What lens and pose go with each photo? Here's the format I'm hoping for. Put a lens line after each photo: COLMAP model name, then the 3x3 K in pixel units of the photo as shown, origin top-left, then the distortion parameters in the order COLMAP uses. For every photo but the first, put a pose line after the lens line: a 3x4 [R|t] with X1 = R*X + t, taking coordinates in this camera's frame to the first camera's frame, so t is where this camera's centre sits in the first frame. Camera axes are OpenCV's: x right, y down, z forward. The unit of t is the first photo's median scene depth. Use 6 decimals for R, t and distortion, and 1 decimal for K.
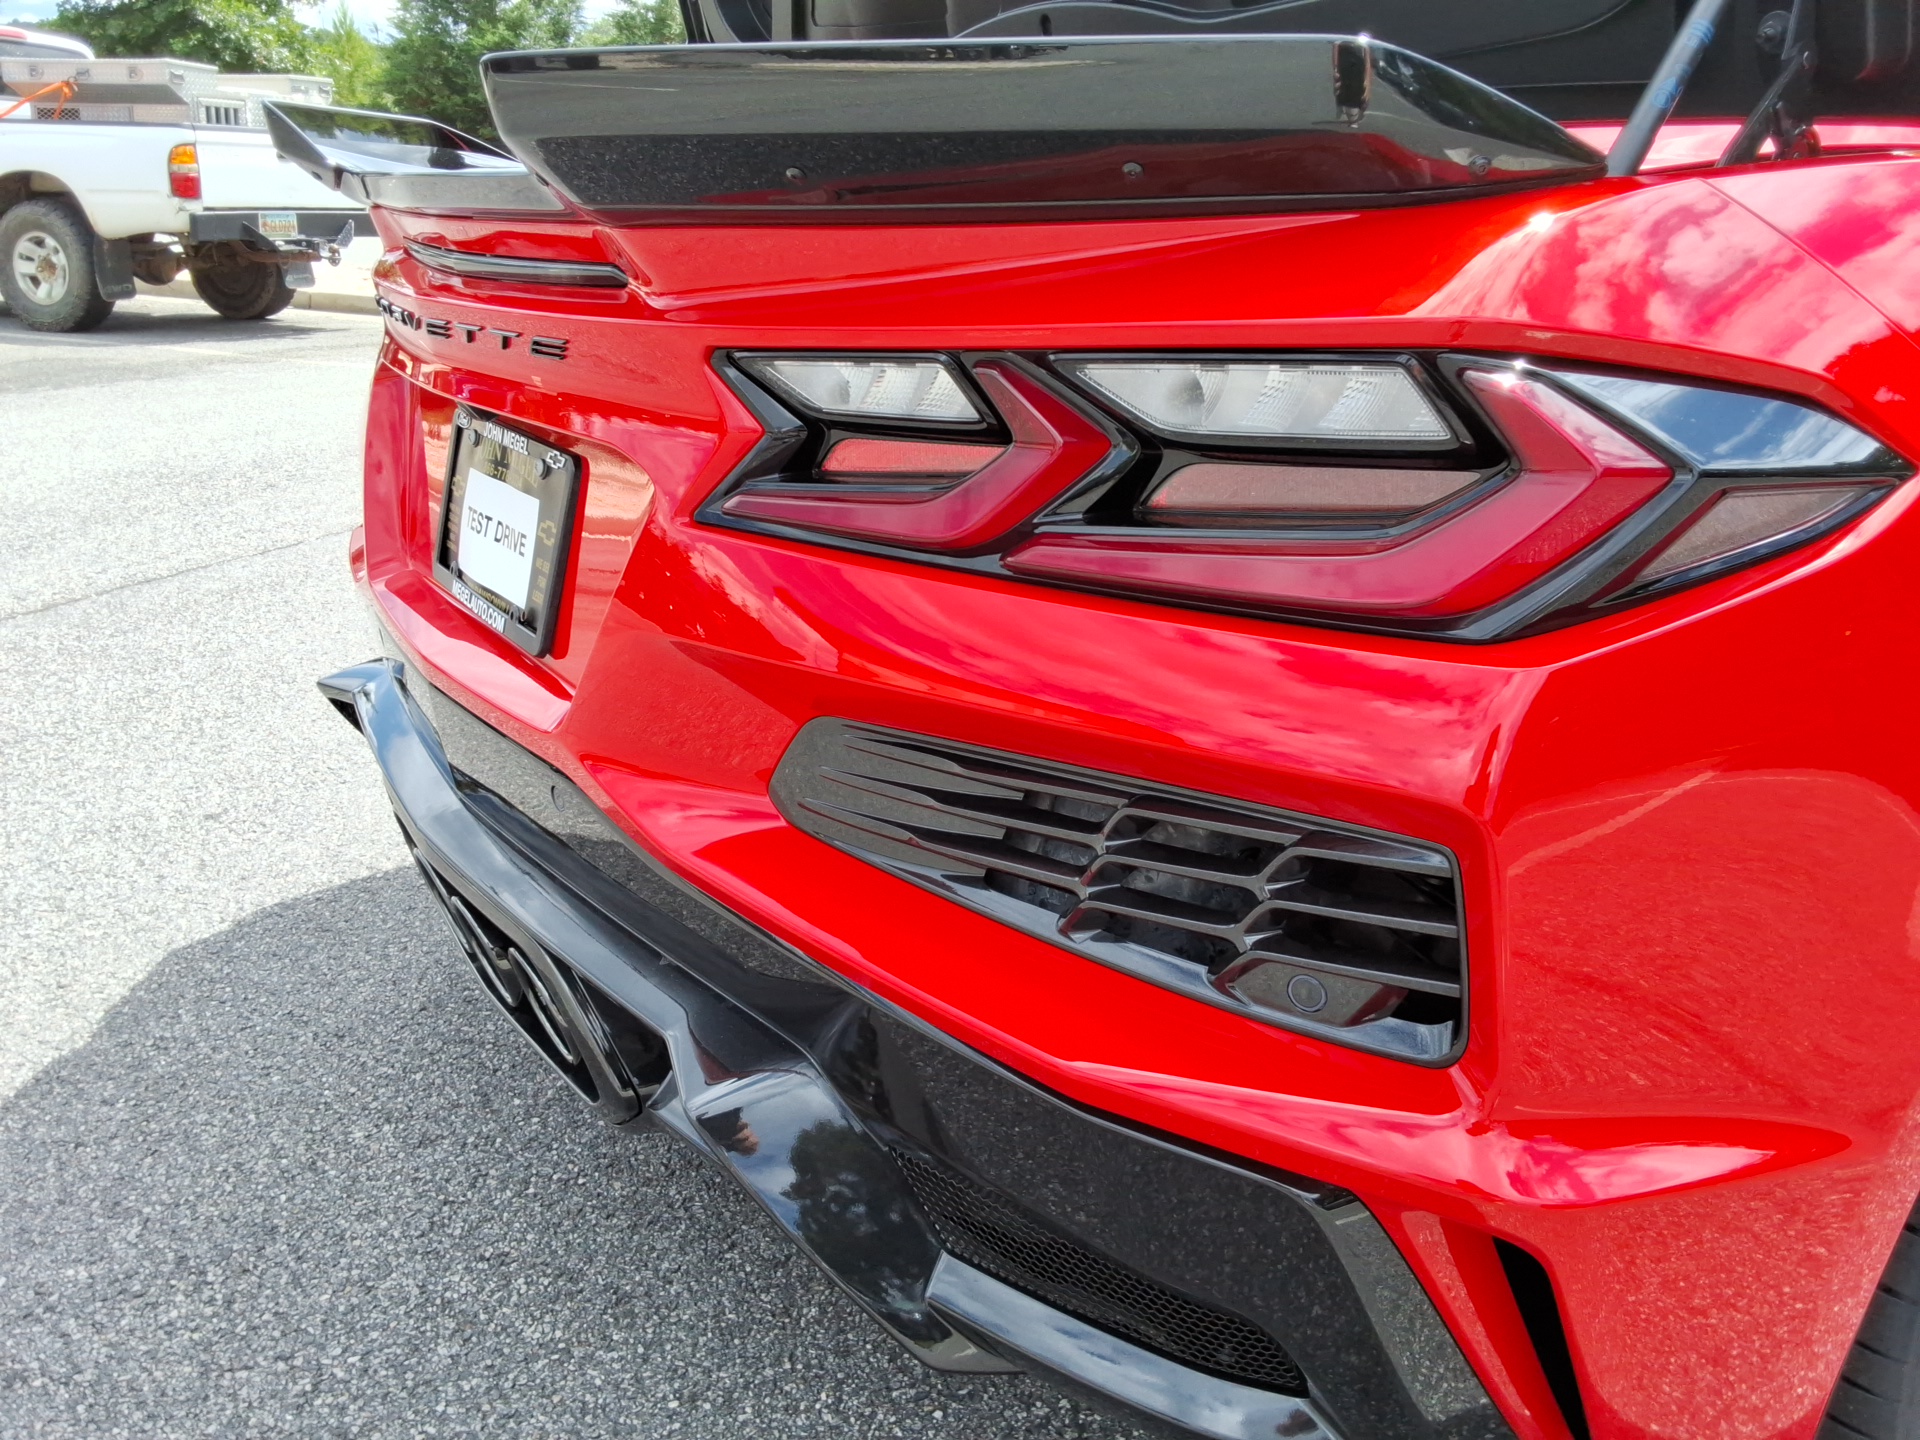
lens RADIAL K [[1497.3, 0, 1012.0], [0, 1497.3, 716.1], [0, 0, 1]] dist [0.142575, -0.211068]
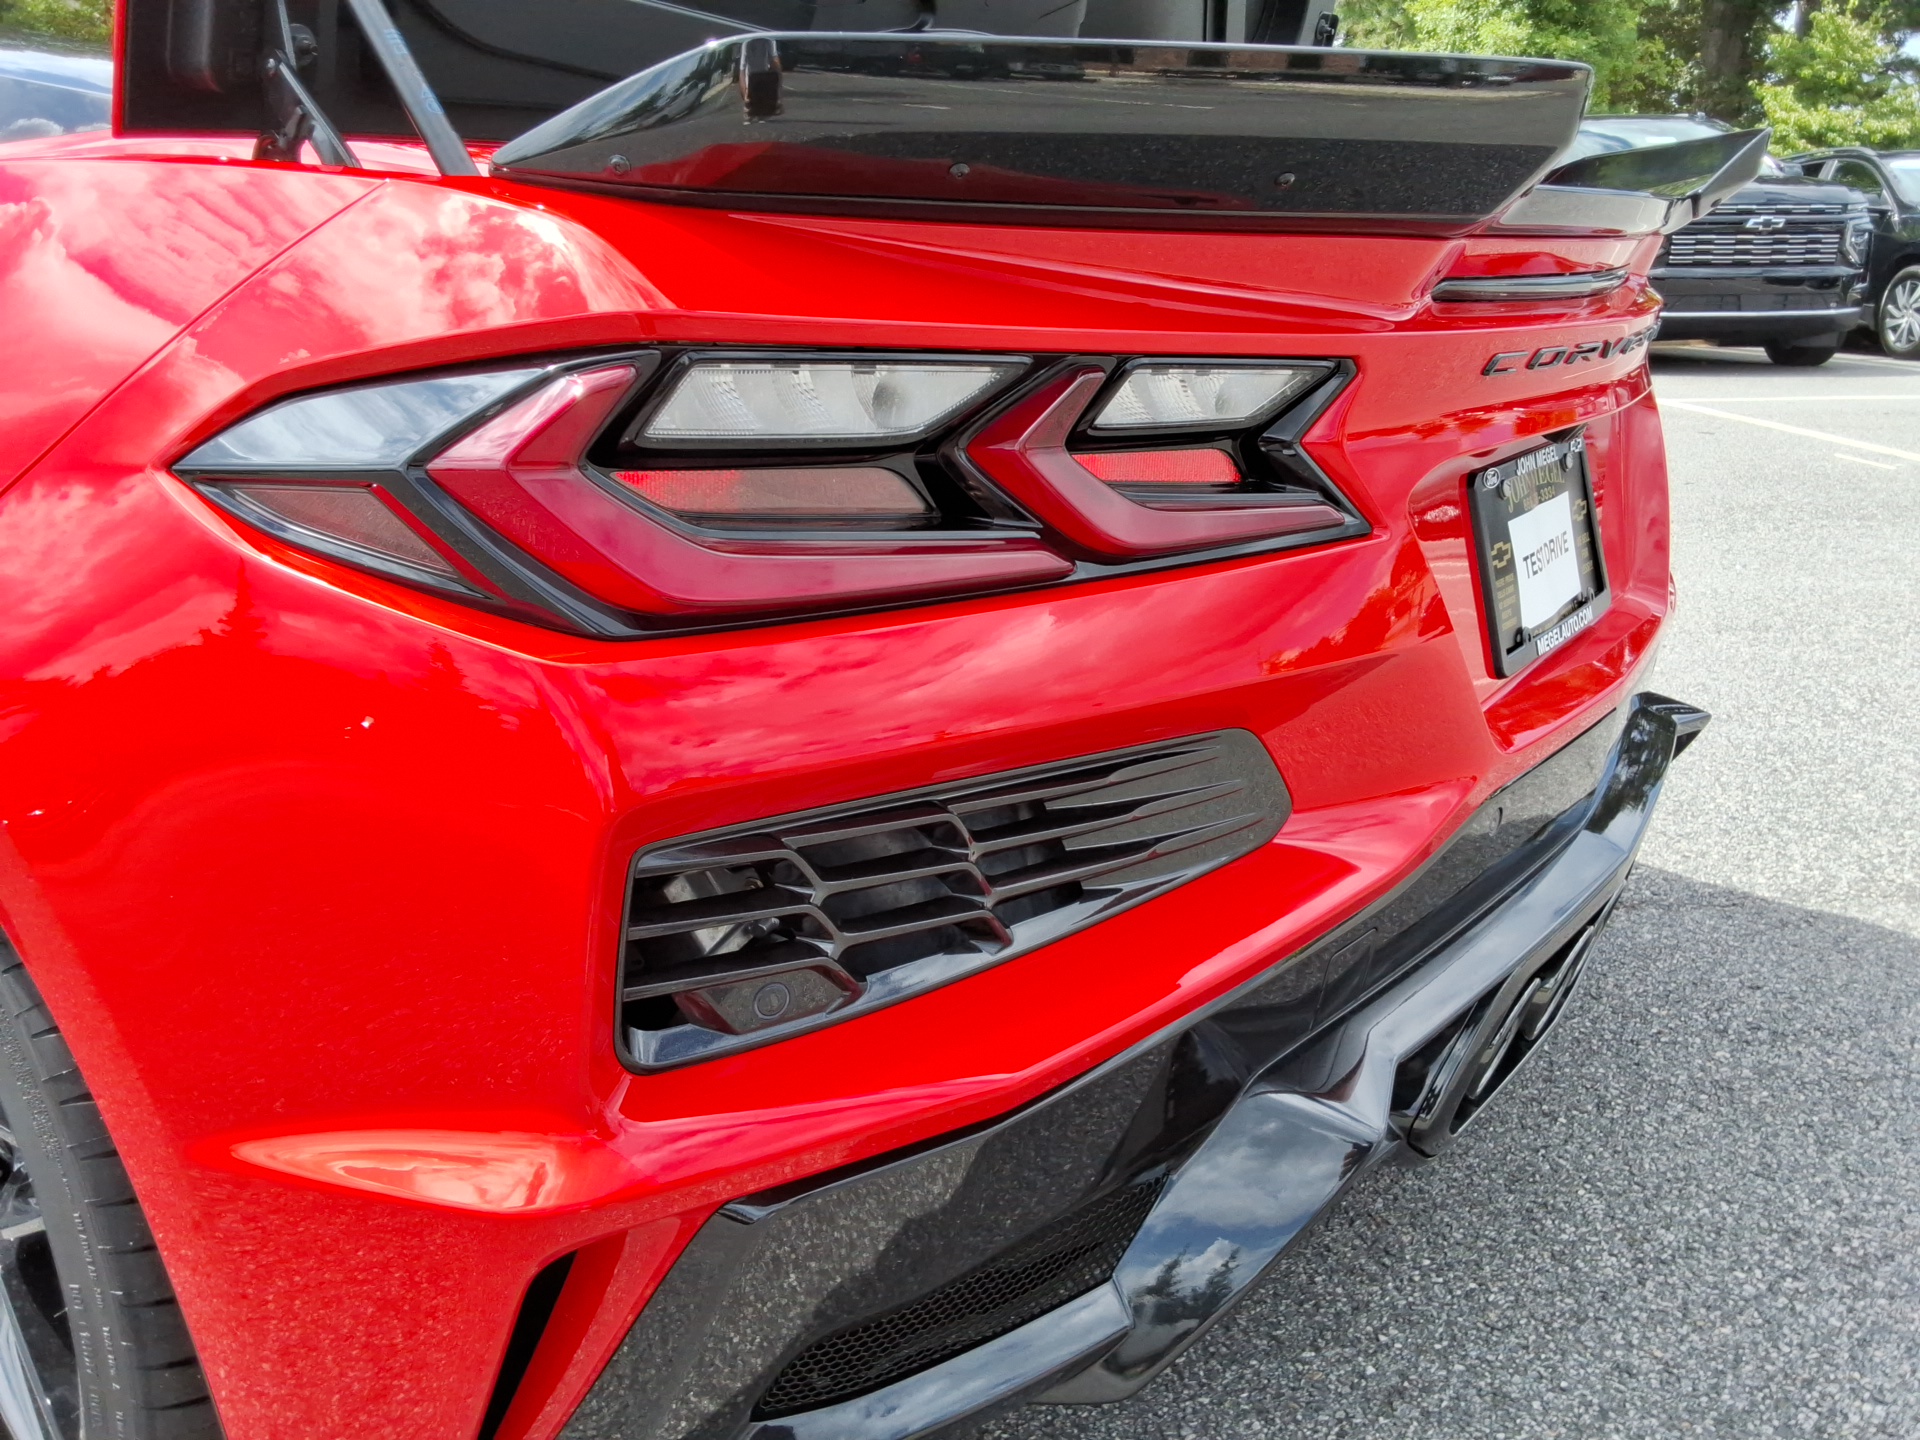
lens RADIAL K [[1545.4, 0, 971.6], [0, 1545.4, 712.3], [0, 0, 1]] dist [0.092509, -0.150942]
pose [[-0.355170, -0.285340, 0.890189, -0.710300], [0.303228, 0.865617, 0.398447, -0.338264], [-0.884255, 0.411447, -0.220918, 1.000970]]
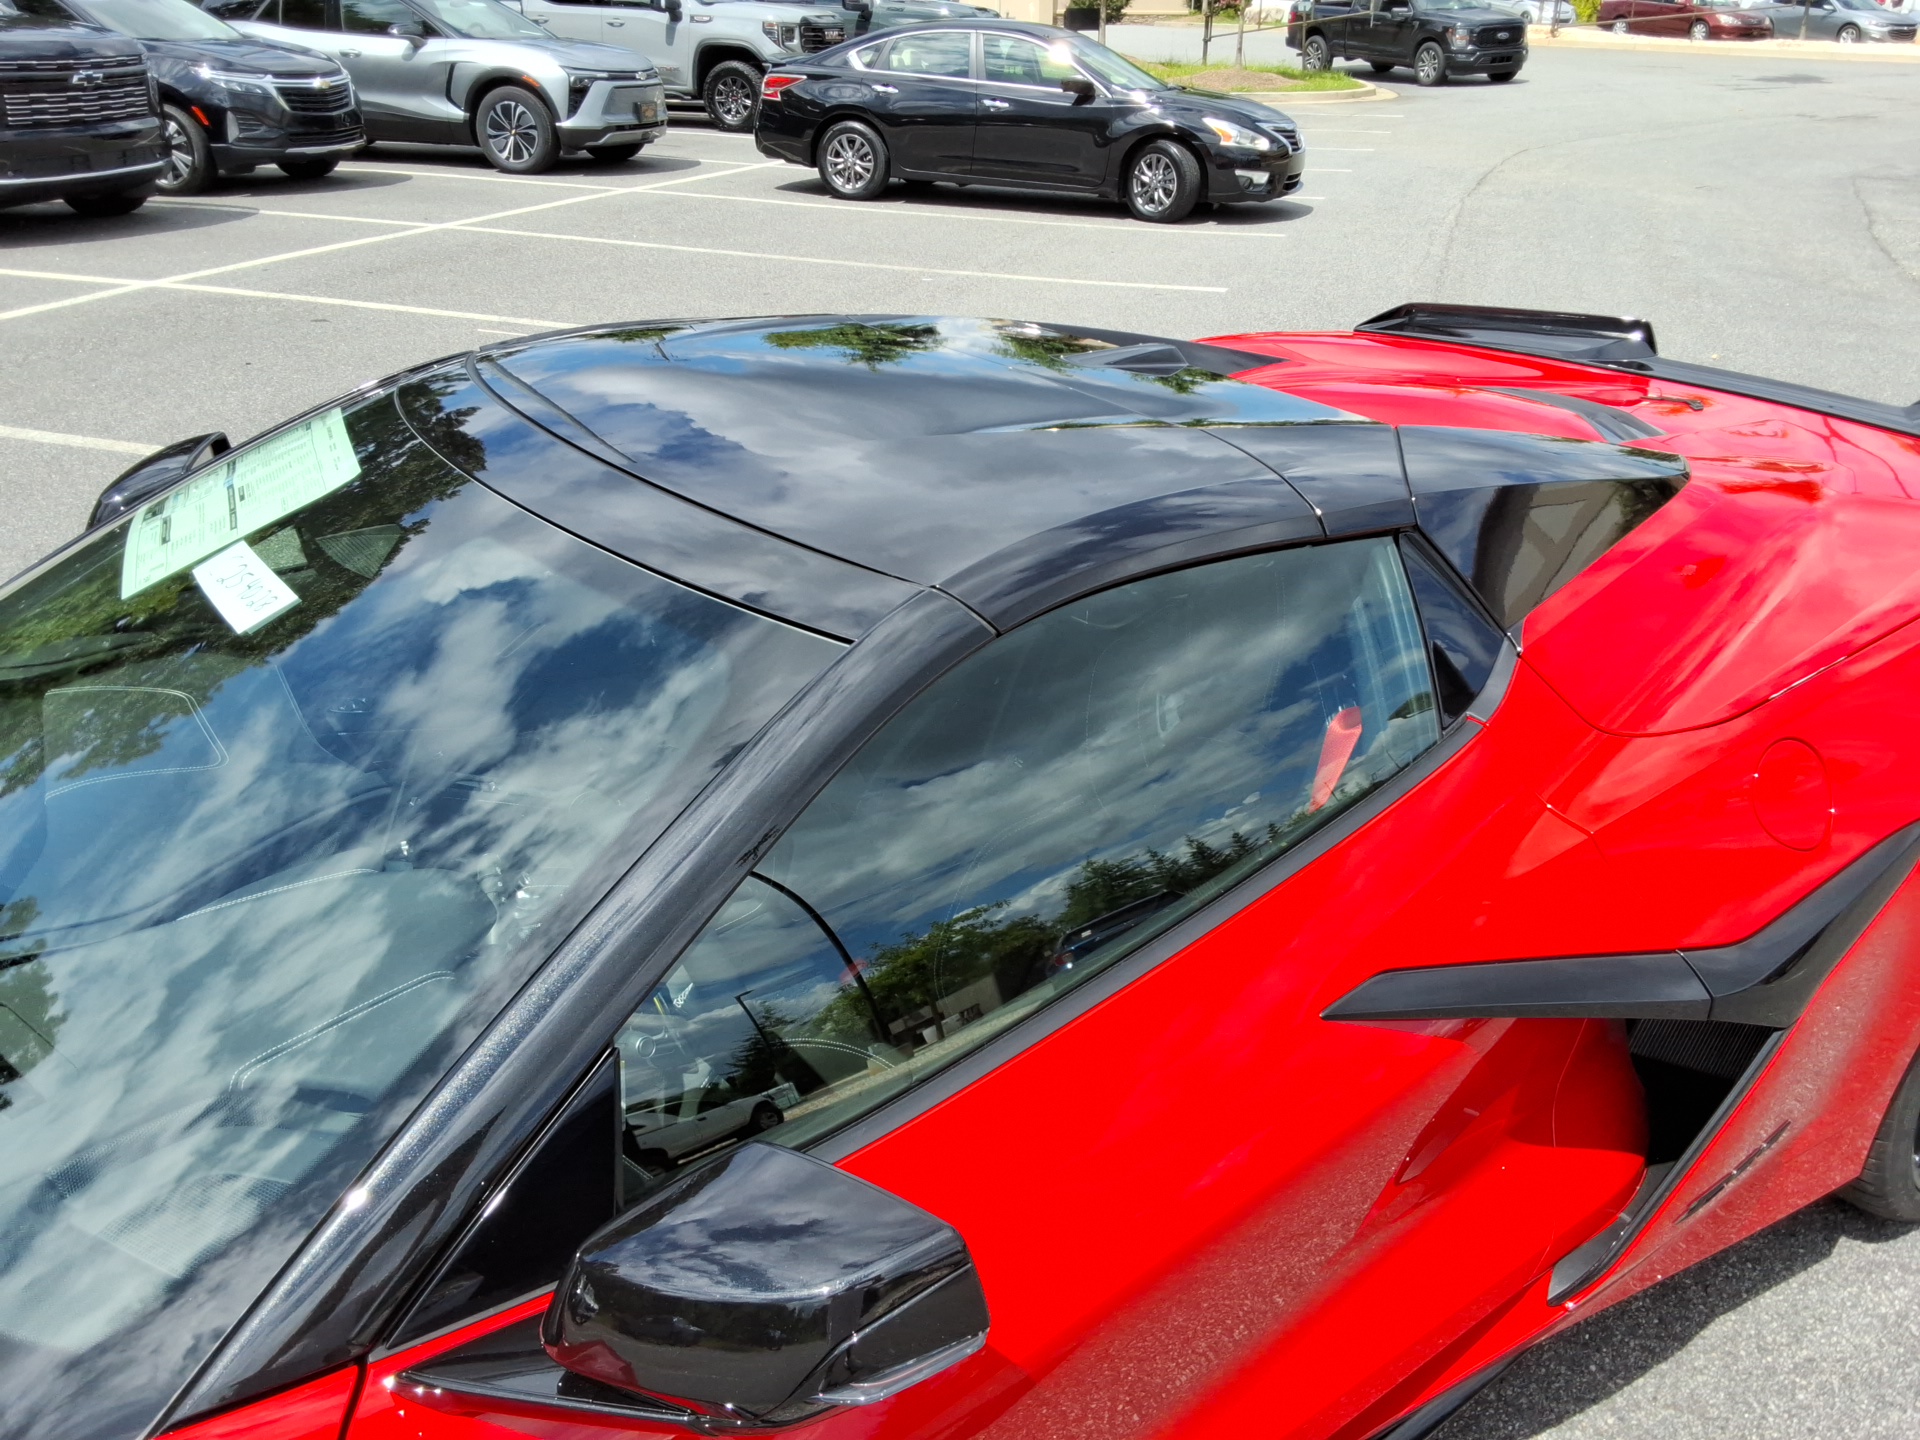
lens RADIAL K [[1545.4, 0, 971.6], [0, 1545.4, 712.3], [0, 0, 1]] dist [0.092509, -0.150942]
pose [[-0.998860, -0.041117, -0.024270, 0.597092], [-0.046559, 0.726232, 0.685872, -0.980678], [-0.010576, 0.686219, -0.727318, 1.914273]]
